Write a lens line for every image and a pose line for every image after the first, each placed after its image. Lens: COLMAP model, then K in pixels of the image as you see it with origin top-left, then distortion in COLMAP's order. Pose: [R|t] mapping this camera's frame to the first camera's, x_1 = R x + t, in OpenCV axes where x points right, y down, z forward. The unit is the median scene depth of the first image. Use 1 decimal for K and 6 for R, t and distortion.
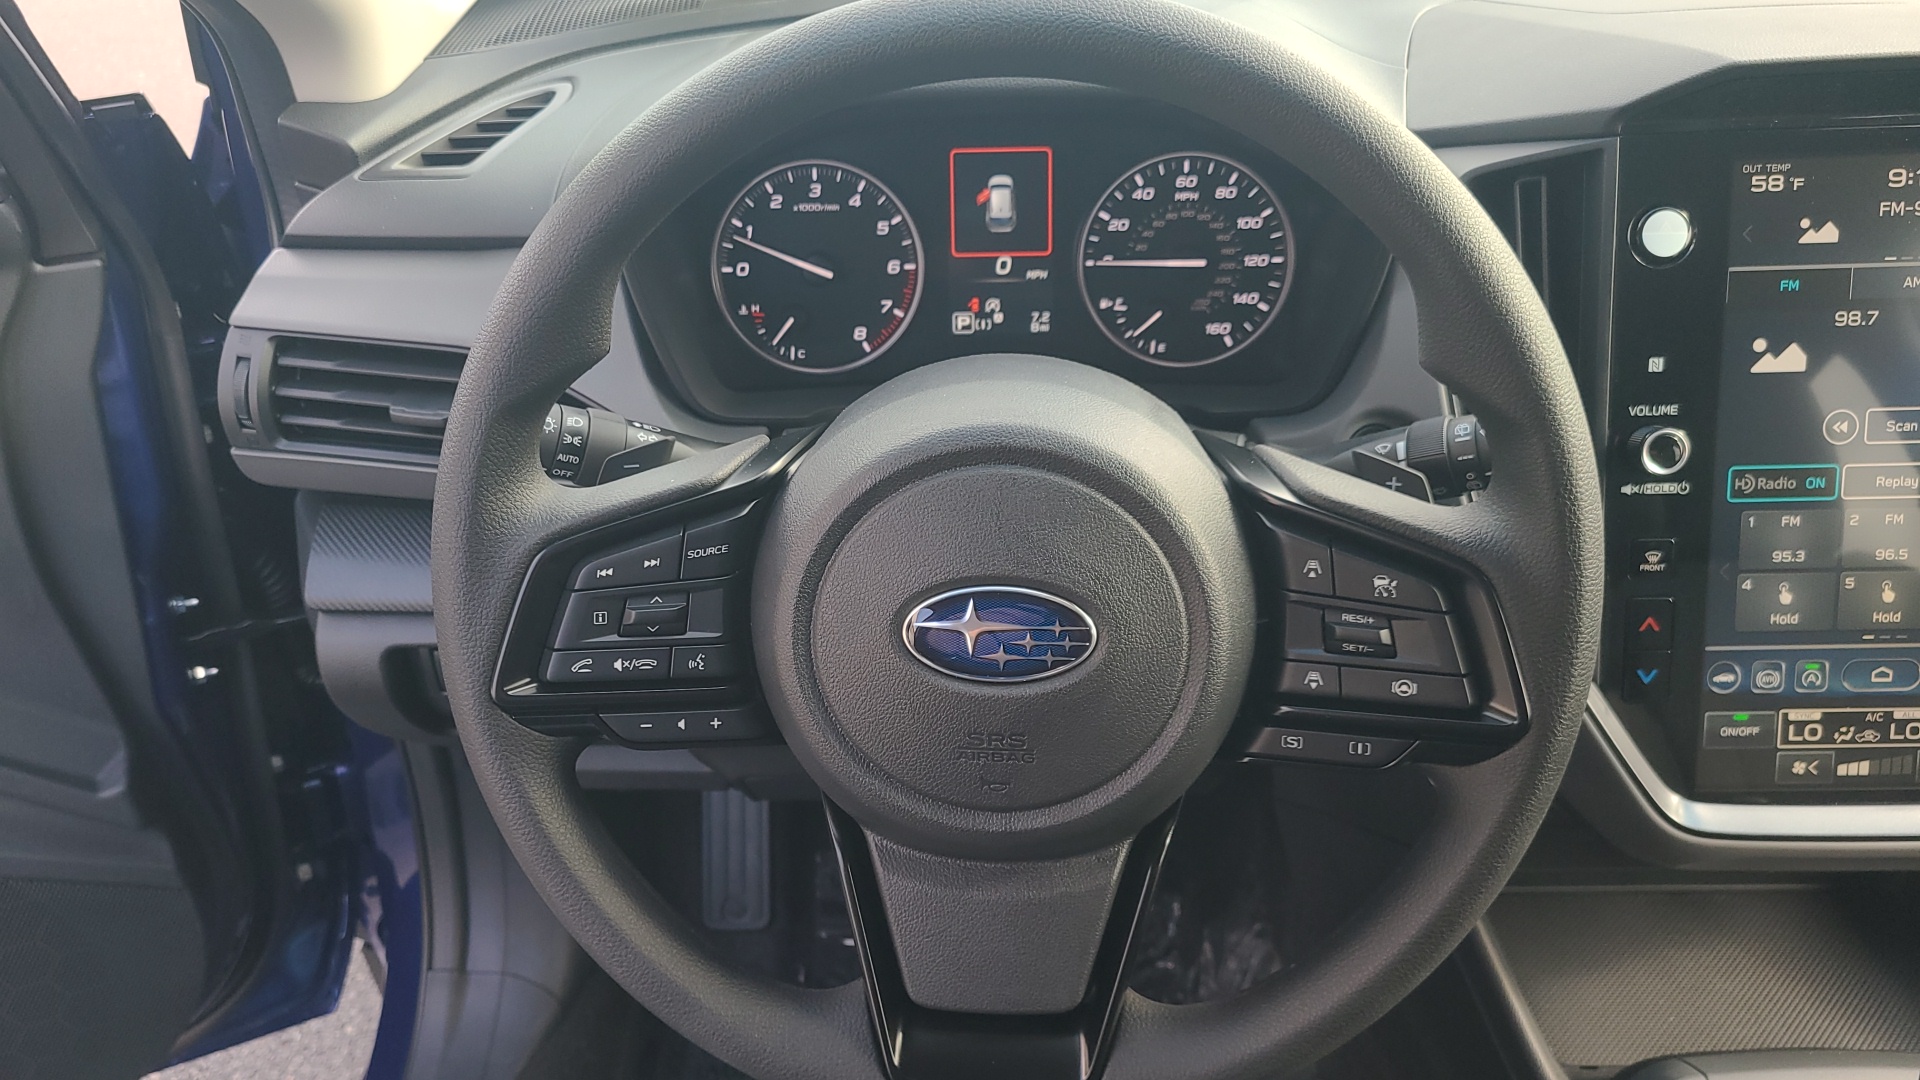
lens RADIAL K [[1452.9, 0, 956.5], [0, 1452.9, 532.6], [0, 0, 1]] dist [0.052878, -0.039316]
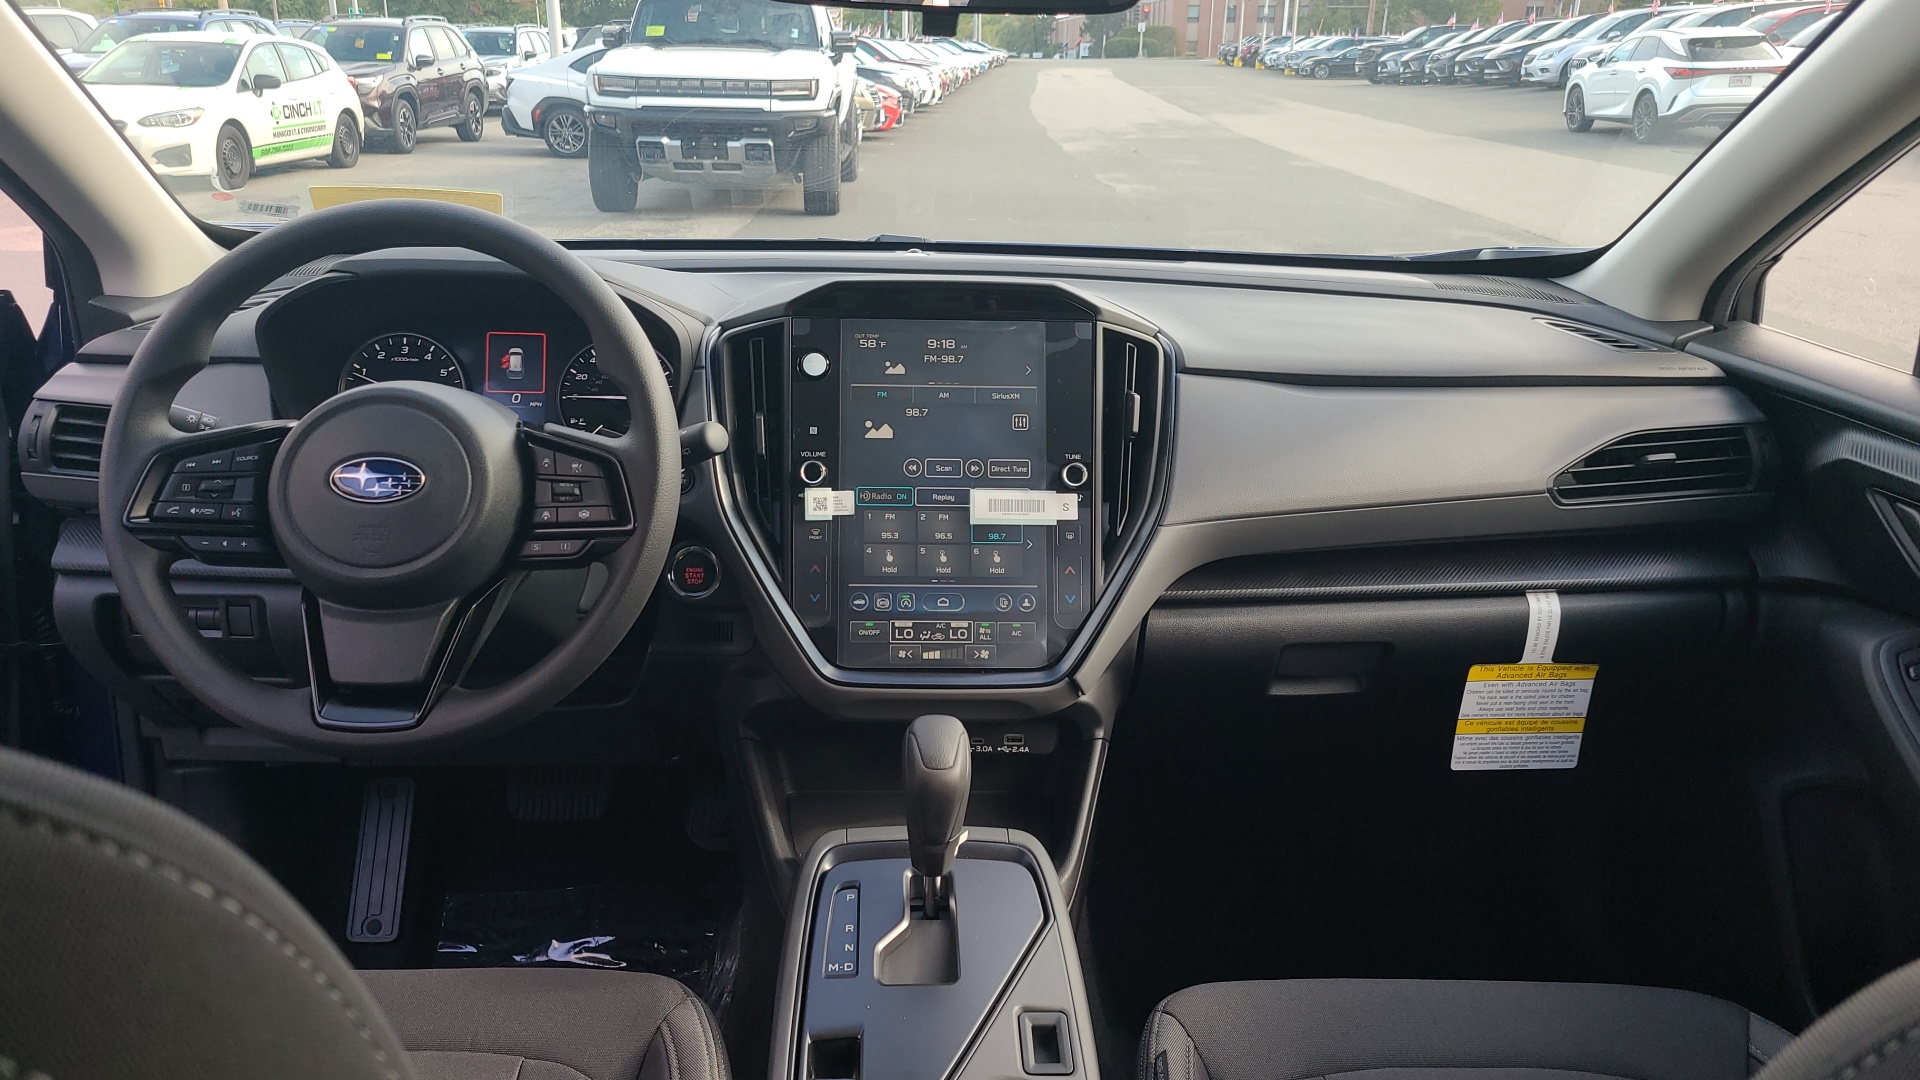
lens RADIAL K [[1423.1, 0, 960.0], [0, 1423.1, 540.0], [0, 0, 1]] dist [0.052142, -0.046038]
pose [[0.996768, 0.035251, 0.072181, 0.448409], [-0.014907, 0.964133, -0.265000, 0.426991], [-0.078934, 0.263068, 0.961543, -0.635339]]
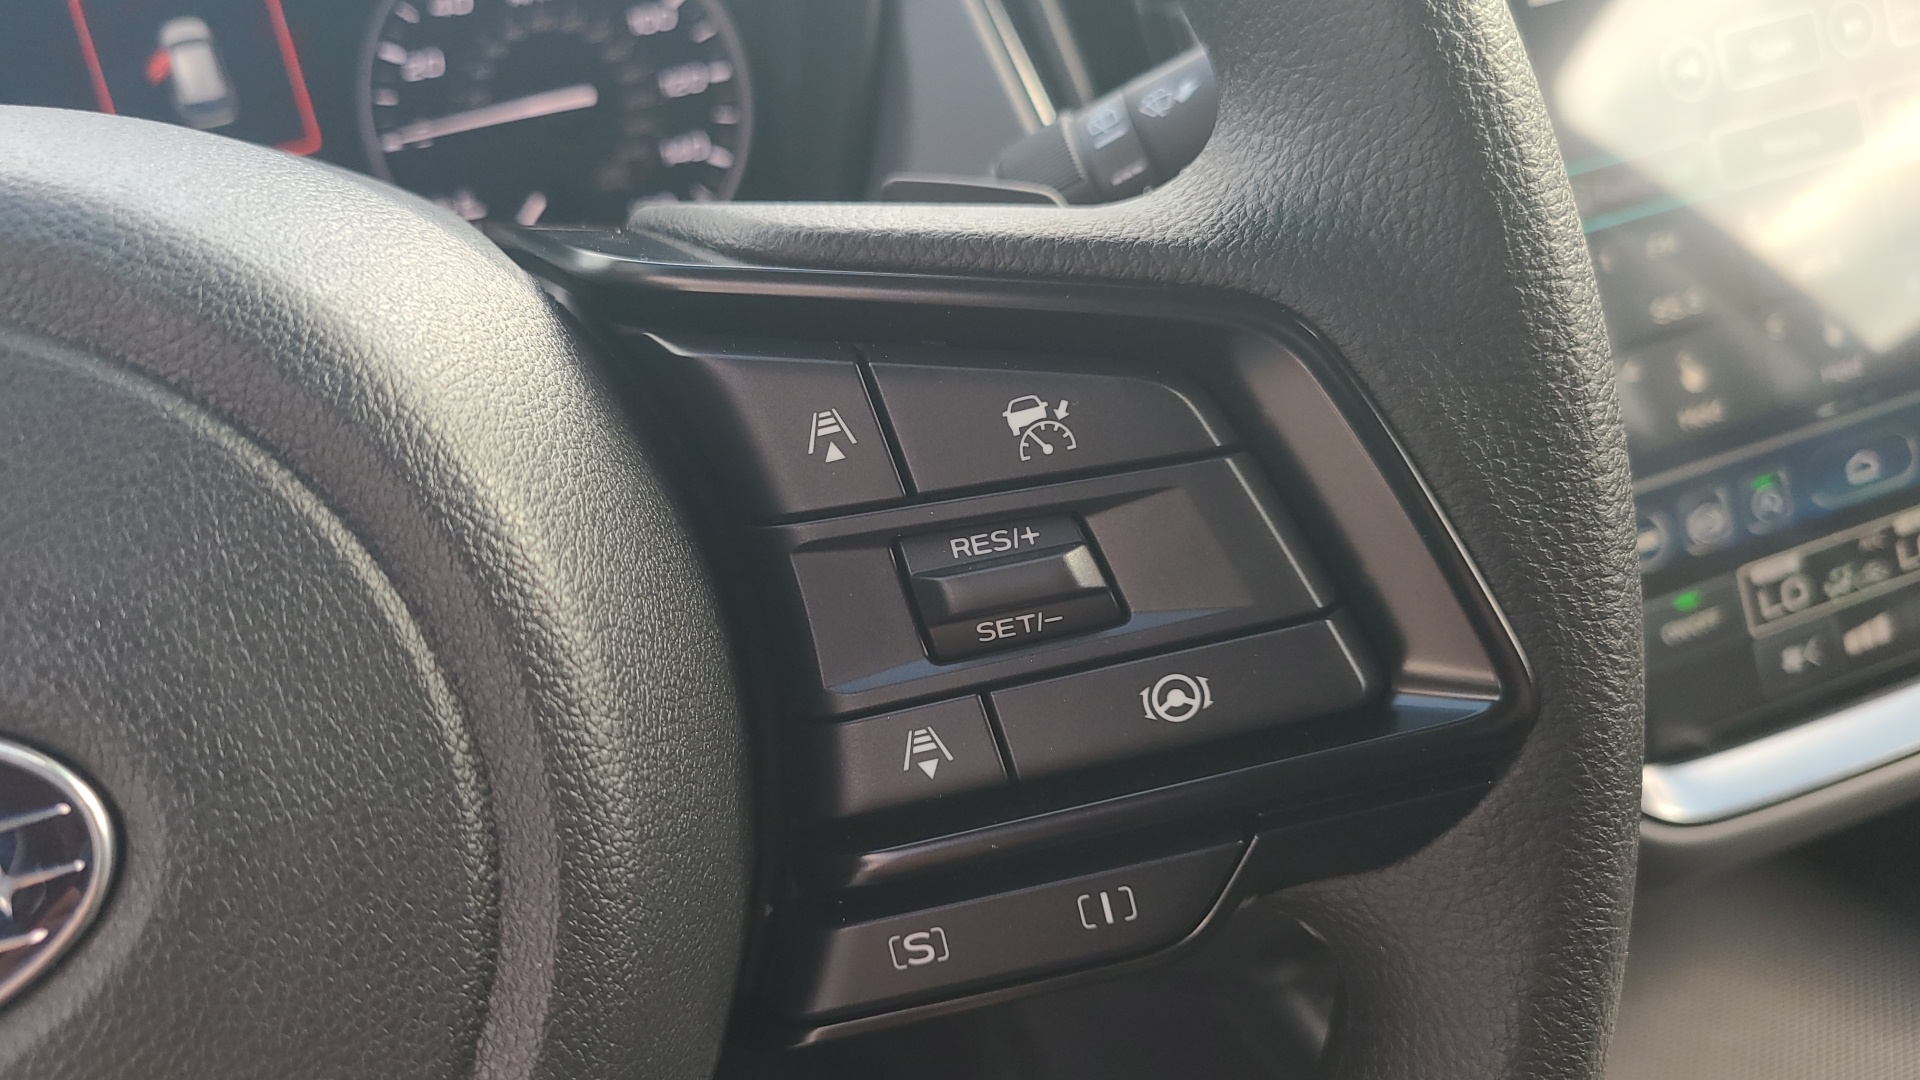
lens RADIAL K [[1521.7, 0, 929.5], [0, 1521.7, 516.8], [0, 0, 1]] dist [0.002714, 0.000611]
pose [[0.939586, -0.255081, 0.228279, 0.116357], [0.277338, 0.958156, -0.070862, 0.047892], [-0.200651, 0.129891, 0.971014, 0.421827]]
